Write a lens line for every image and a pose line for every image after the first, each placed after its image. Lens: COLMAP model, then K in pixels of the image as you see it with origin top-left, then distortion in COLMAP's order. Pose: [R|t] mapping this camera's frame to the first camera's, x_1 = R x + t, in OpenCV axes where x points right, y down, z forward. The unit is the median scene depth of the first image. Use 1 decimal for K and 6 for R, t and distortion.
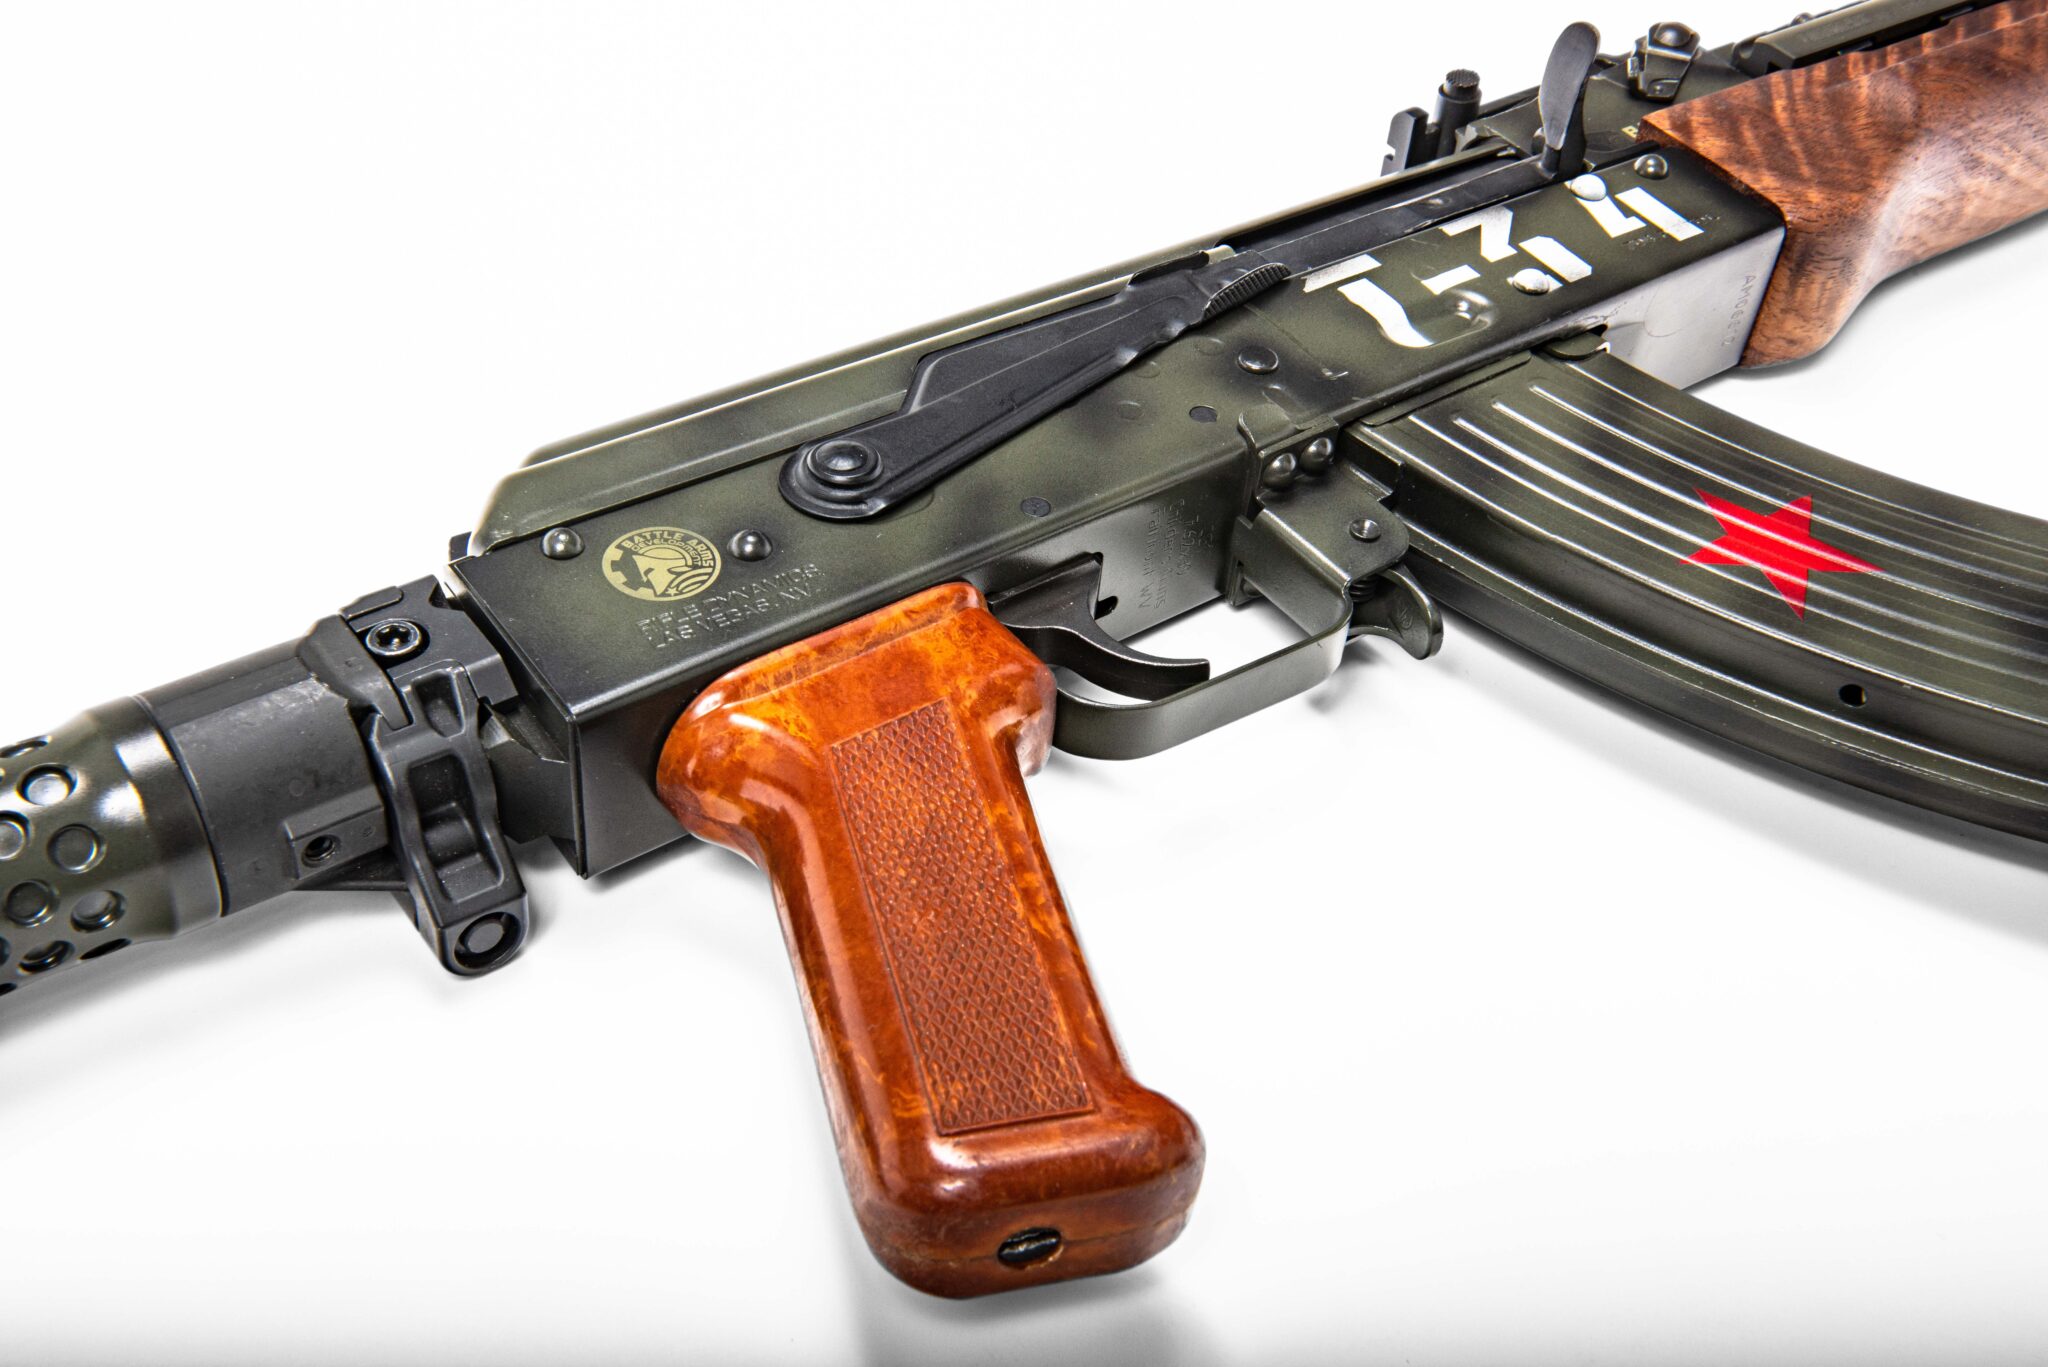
lens RADIAL K [[2550.5, 0, 1061.8], [0, 2550.5, 688.9], [0, 0, 1]] dist [0.101471, 0.038754]
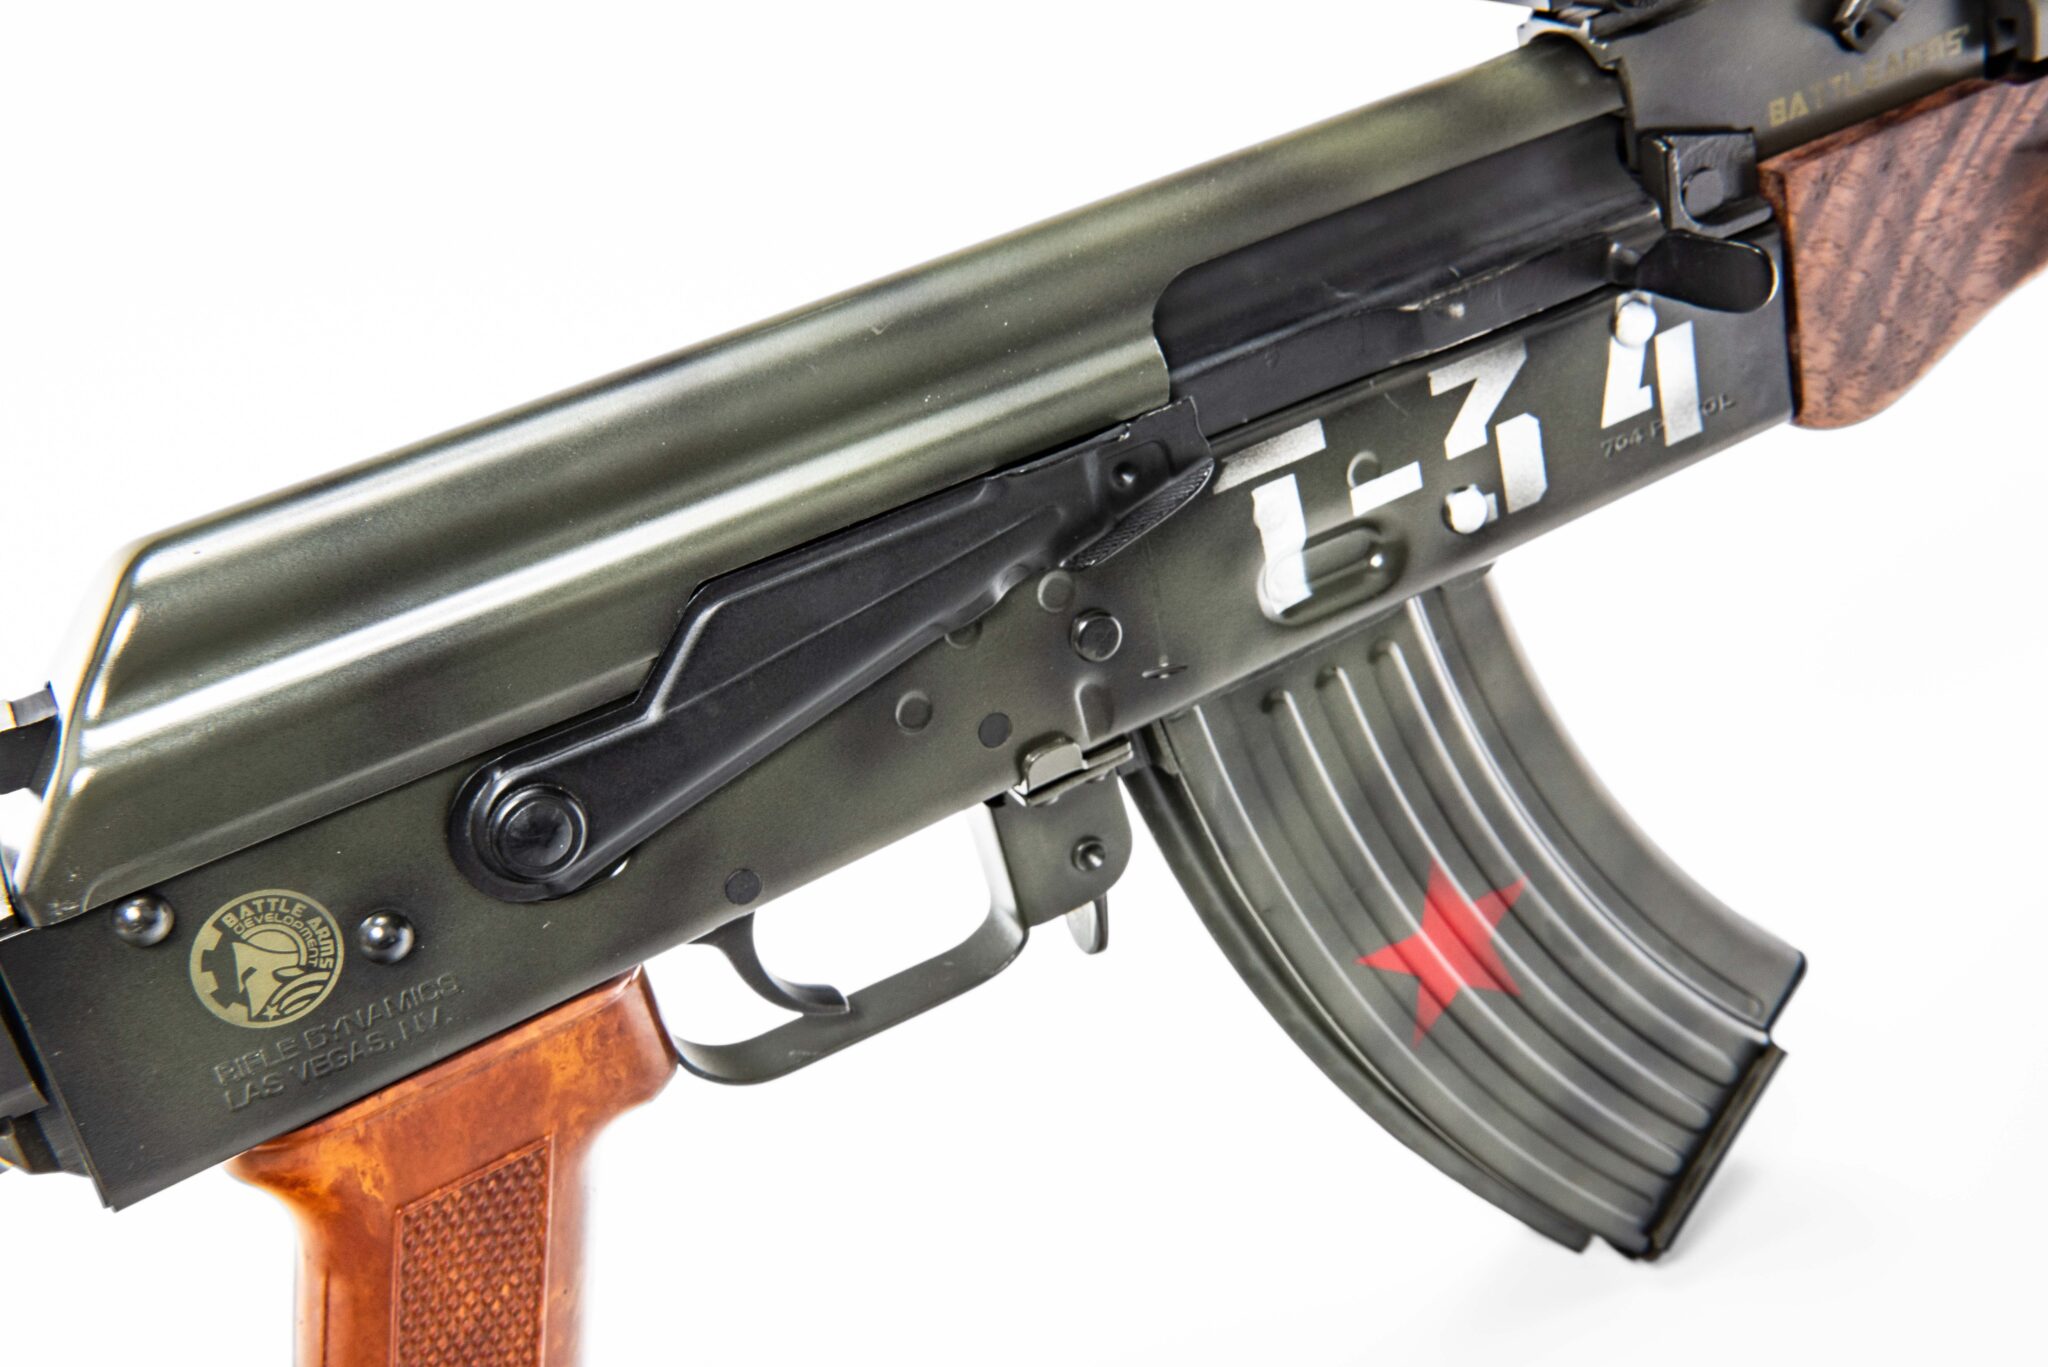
lens RADIAL K [[2550.5, 0, 1061.8], [0, 2550.5, 688.9], [0, 0, 1]] dist [0.101471, 0.038754]
pose [[0.876558, 0.238299, 0.418162, -0.272567], [-0.481225, 0.418980, 0.769986, -0.760008], [0.008286, -0.876168, 0.481935, 0.631582]]
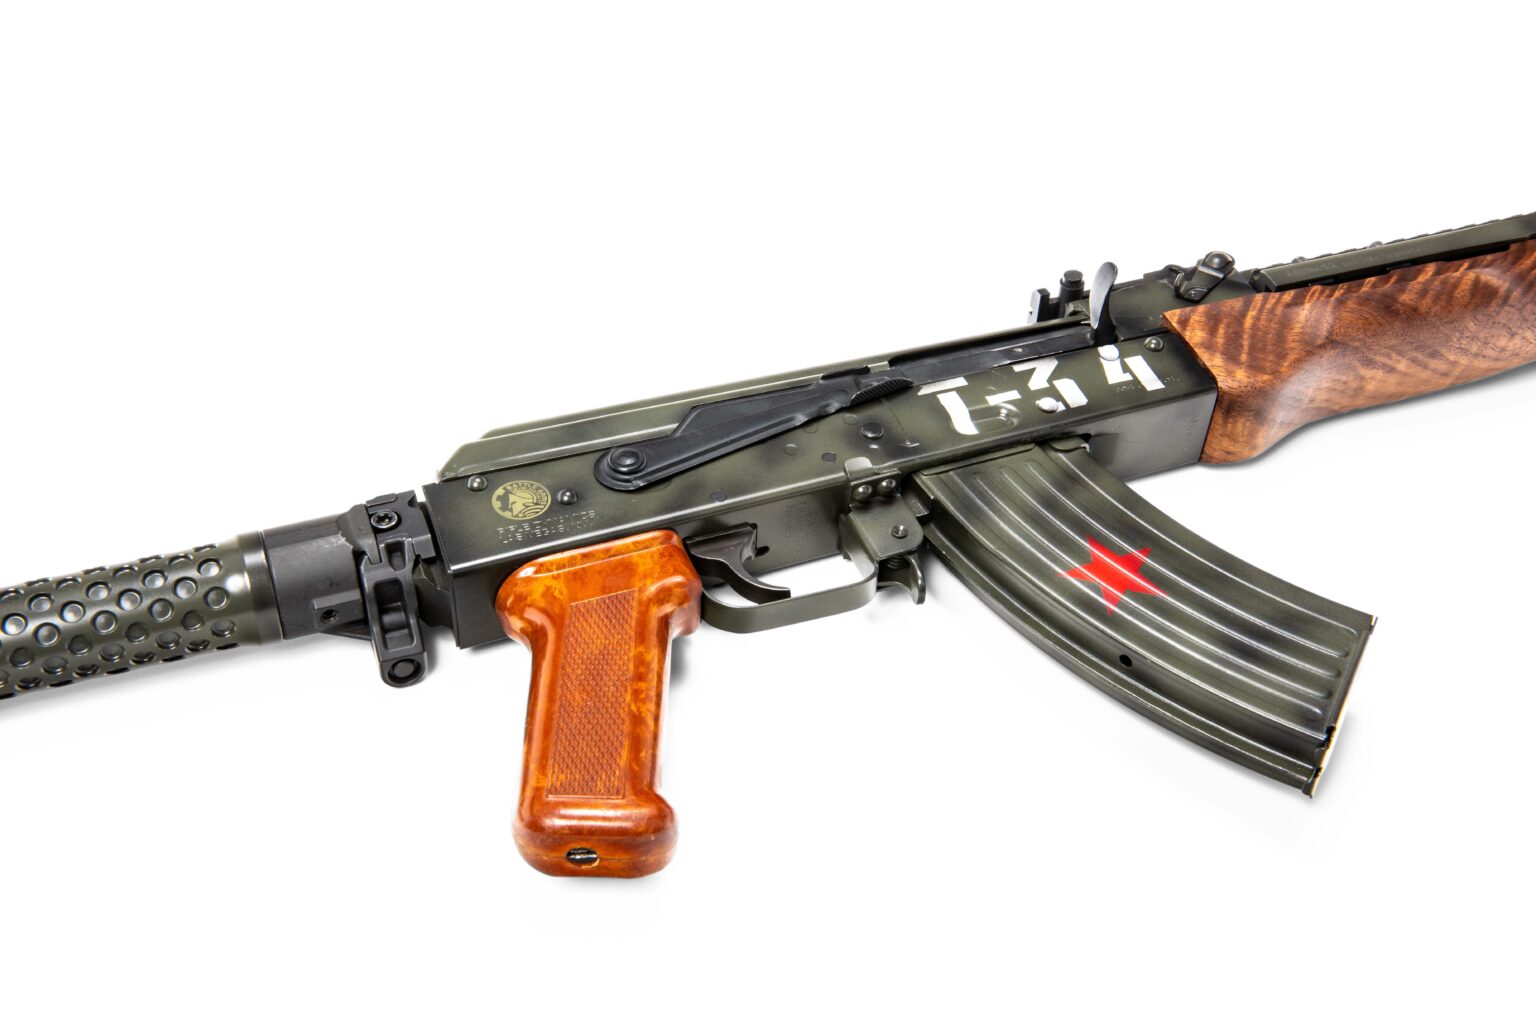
lens RADIAL K [[1912.9, 0, 796.4], [0, 1912.9, 516.6], [0, 0, 1]] dist [0.101471, 0.038754]
pose [[0.965265, 0.146402, -0.216401, 0.349517], [-0.146941, 0.989051, 0.013690, -0.081484], [0.216036, 0.018584, 0.976208, -0.389686]]
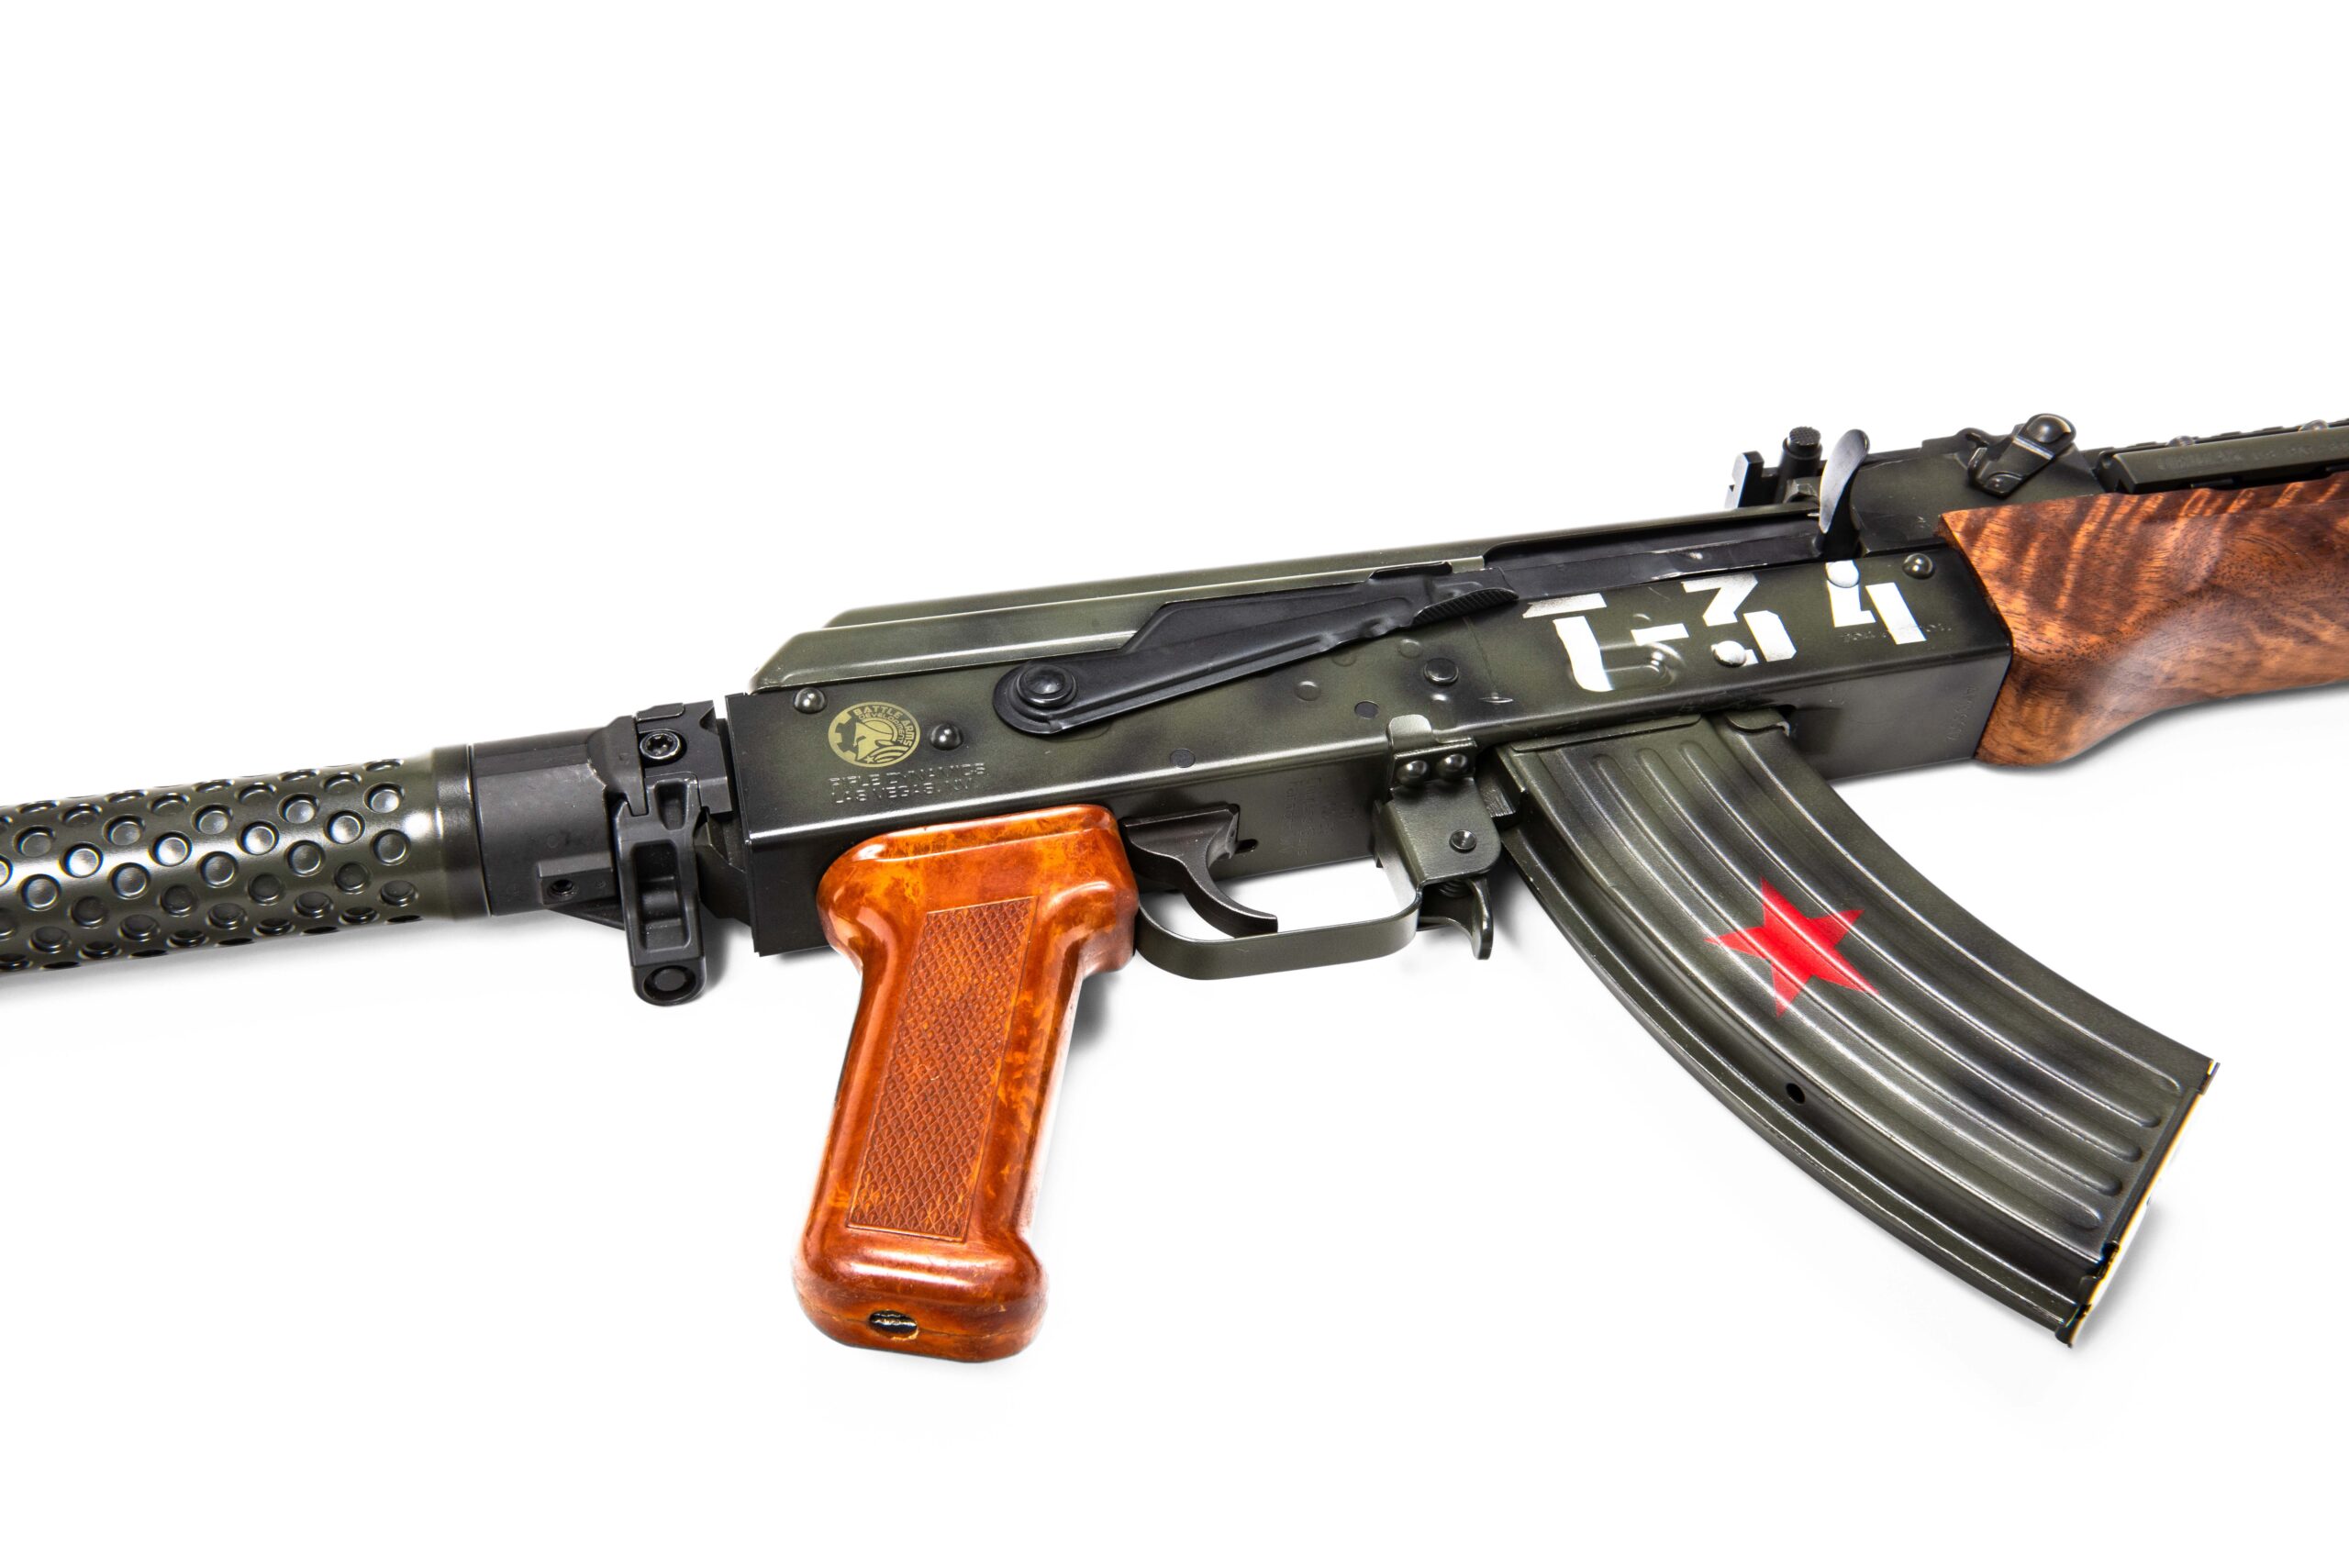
lens RADIAL K [[2925.2, 0, 1217.9], [0, 2925.2, 790.2], [0, 0, 1]] dist [0.101471, 0.038754]
pose [[0.926318, 0.255054, -0.277275, 0.384645], [-0.239954, 0.966815, 0.087700, -0.176945], [0.290442, -0.014705, 0.956780, -0.328660]]
